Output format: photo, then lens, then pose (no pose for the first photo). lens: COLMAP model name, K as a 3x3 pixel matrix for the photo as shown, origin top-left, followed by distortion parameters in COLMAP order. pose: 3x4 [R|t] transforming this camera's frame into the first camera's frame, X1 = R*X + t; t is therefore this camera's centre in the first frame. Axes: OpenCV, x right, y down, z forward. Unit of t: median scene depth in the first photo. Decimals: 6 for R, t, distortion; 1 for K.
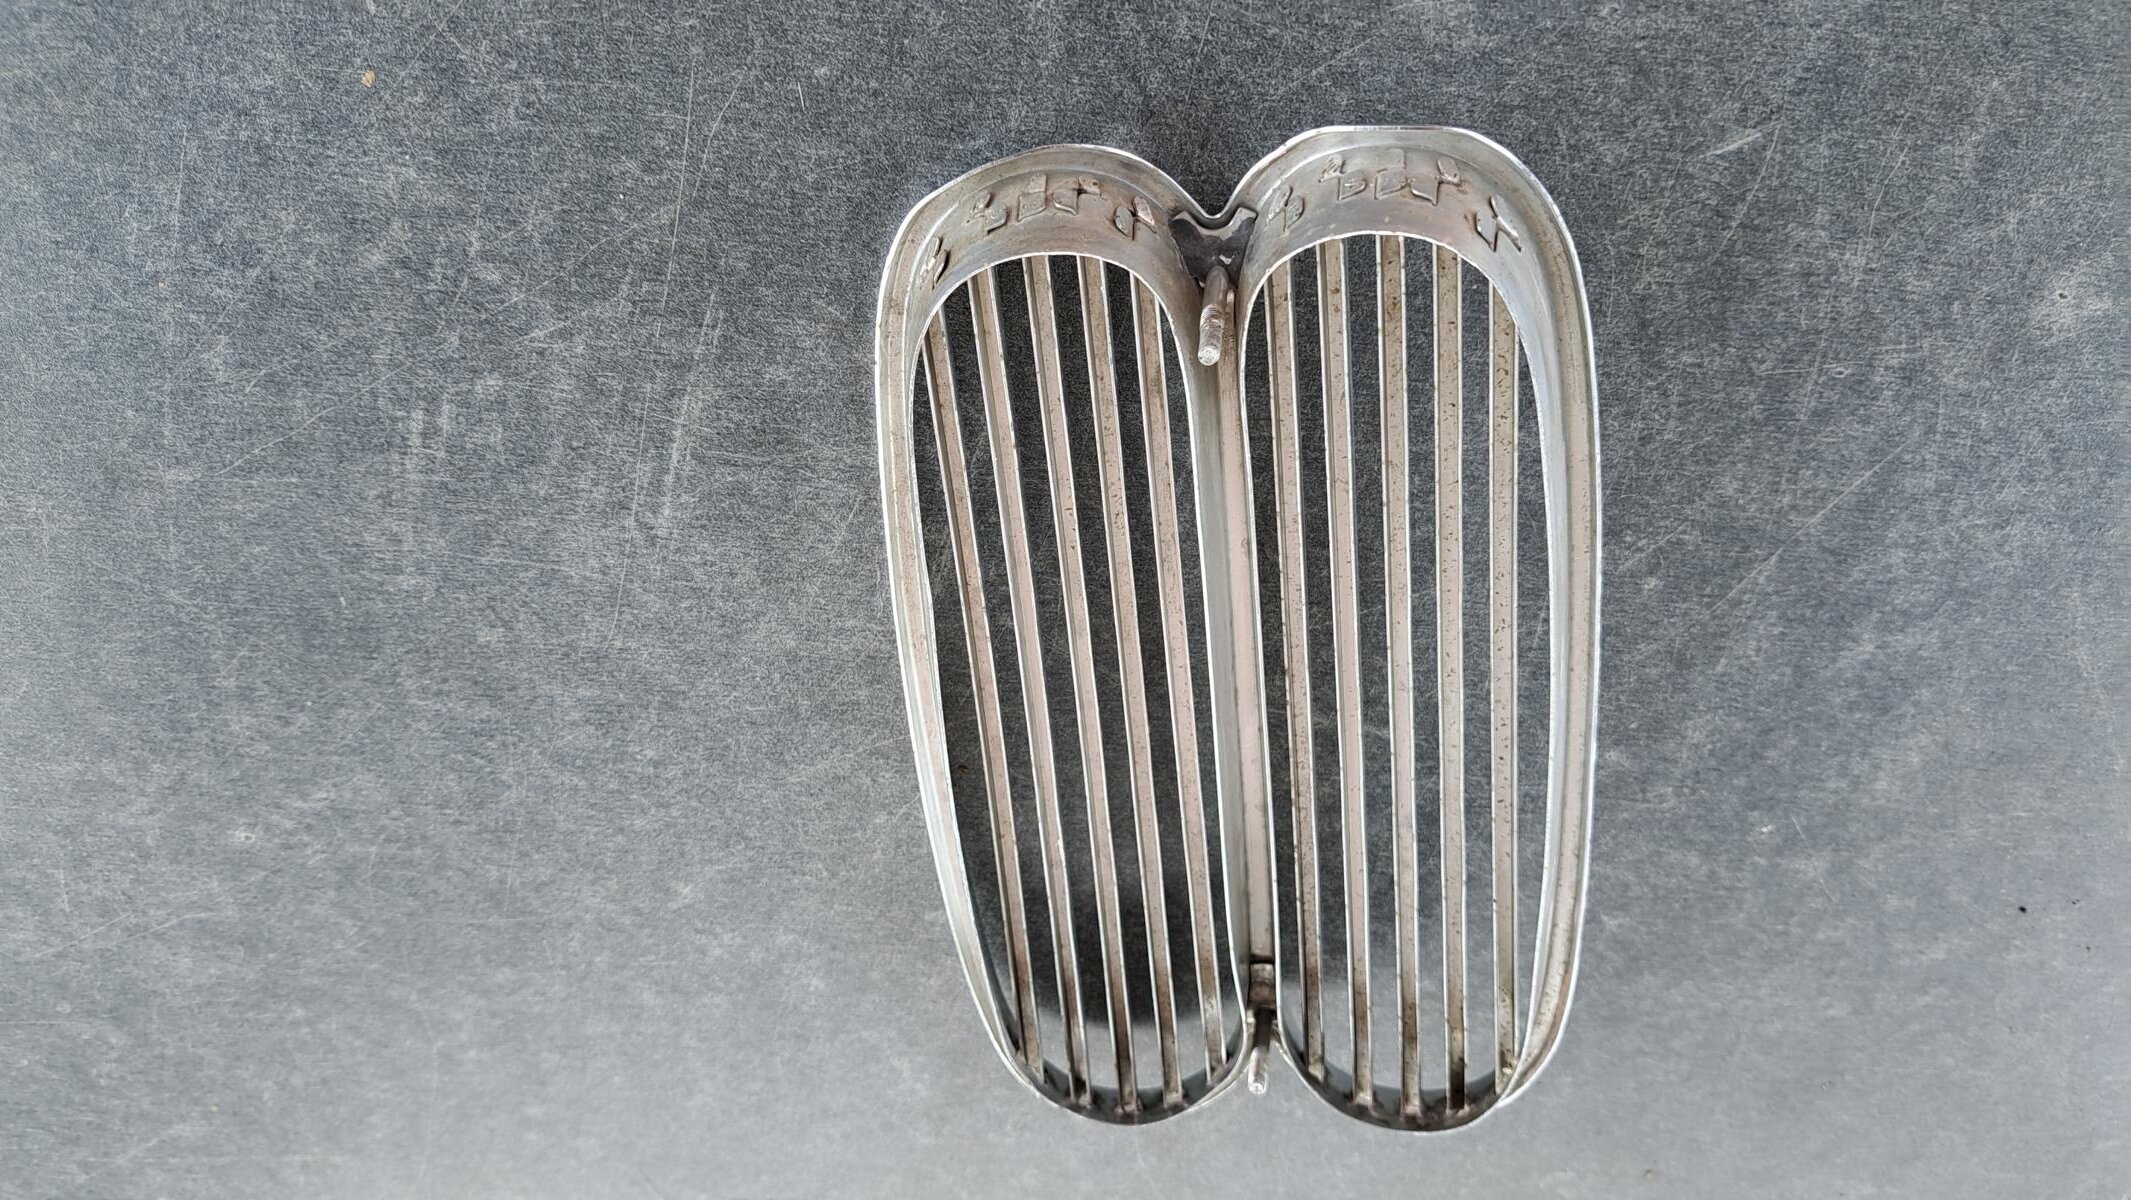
lens RADIAL K [[1657.2, 0, 1072.2], [0, 1657.2, 681.6], [0, 0, 1]] dist [0.000582, -0.048322]
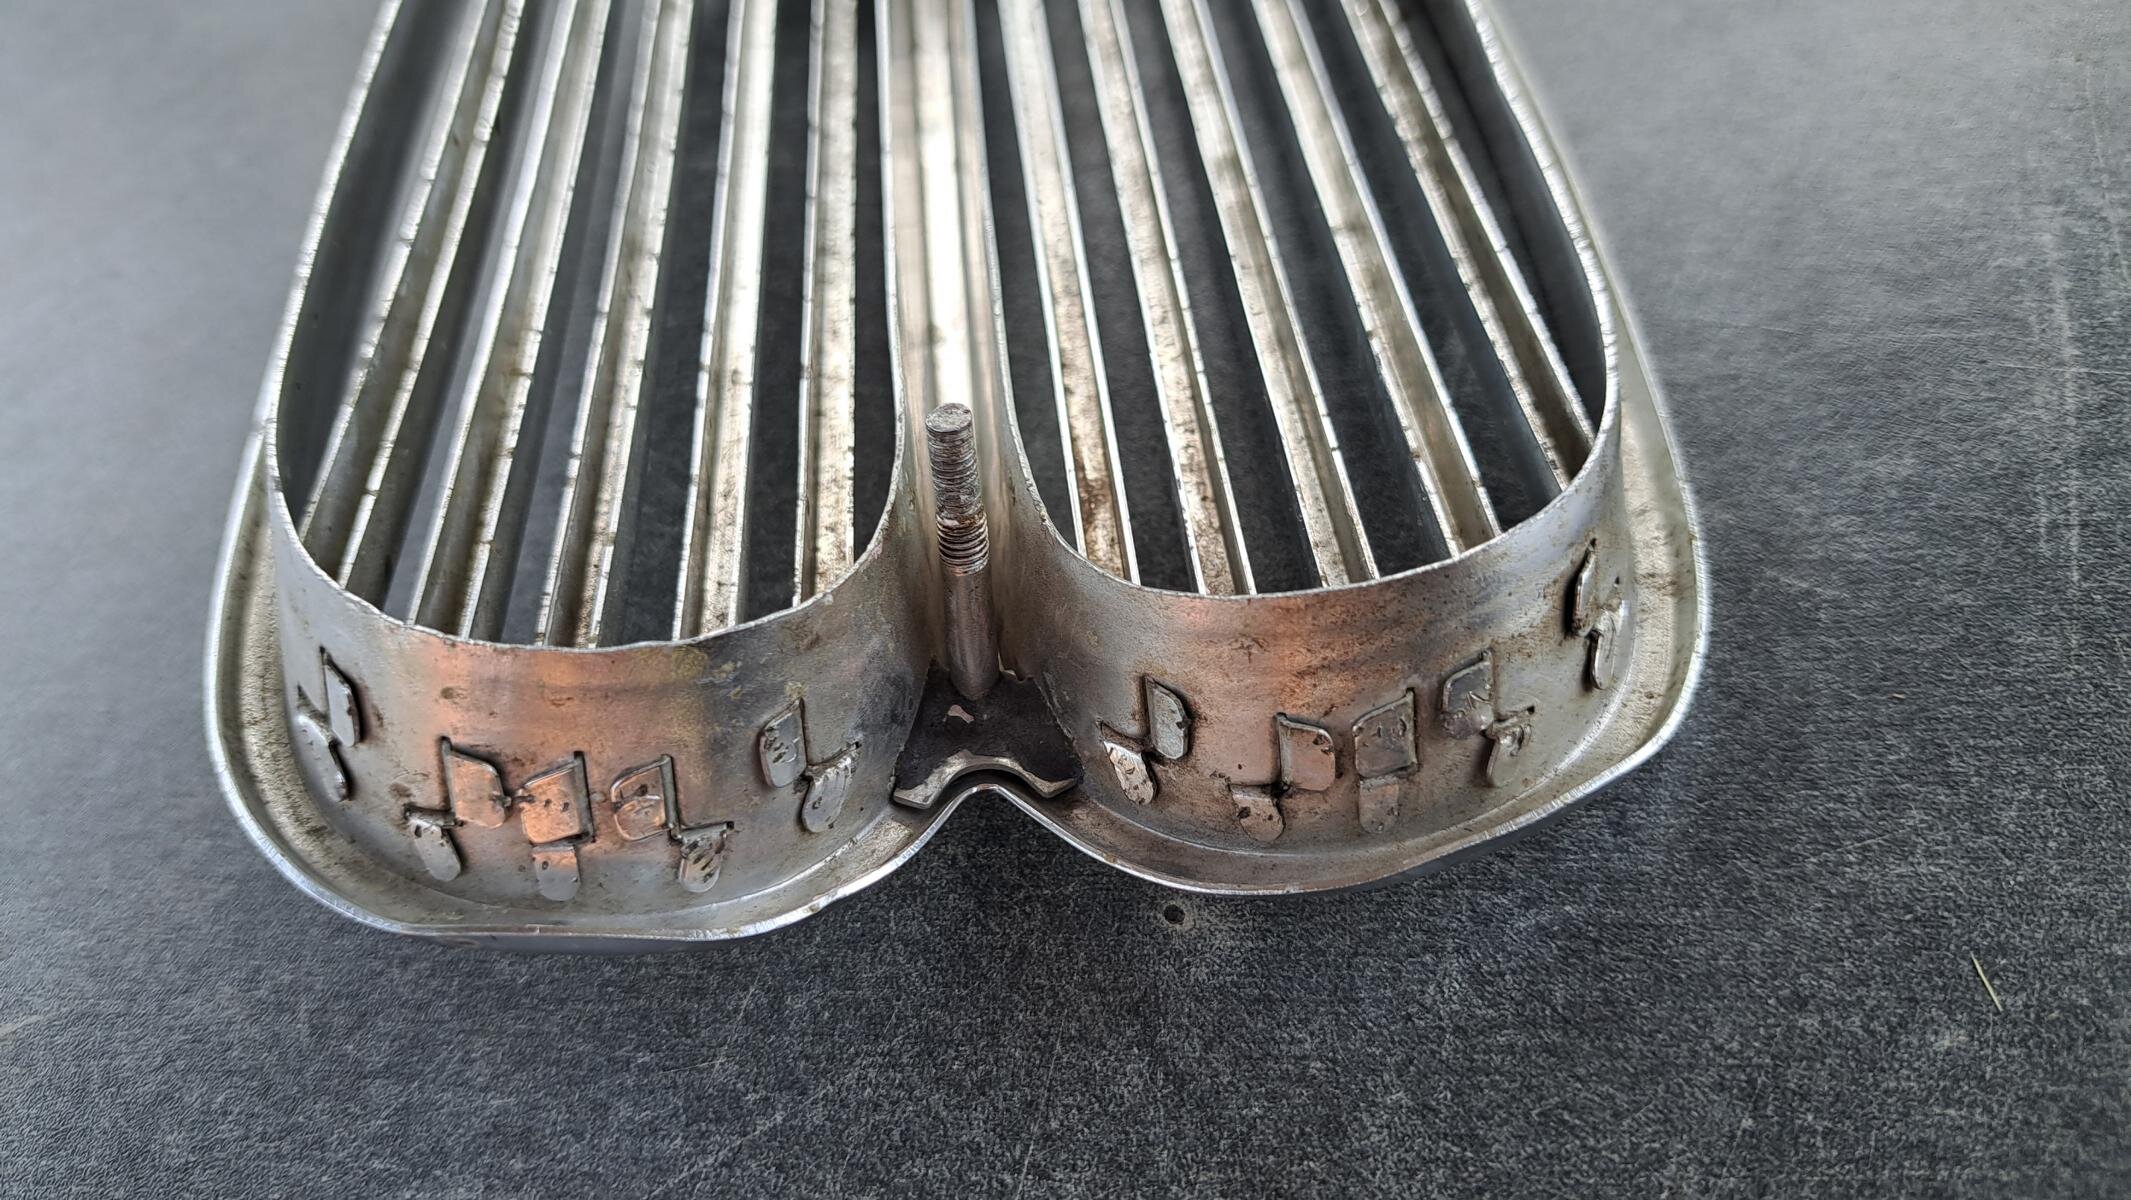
lens RADIAL K [[1657.2, 0, 1058.5], [0, 1657.2, 521.4], [0, 0, 1]] dist [0.000582, -0.048322]
pose [[-0.984235, 0.107628, 0.140351, -0.007021], [-0.076868, -0.974973, 0.208610, -0.287870], [0.159291, 0.194533, 0.967876, 0.509852]]
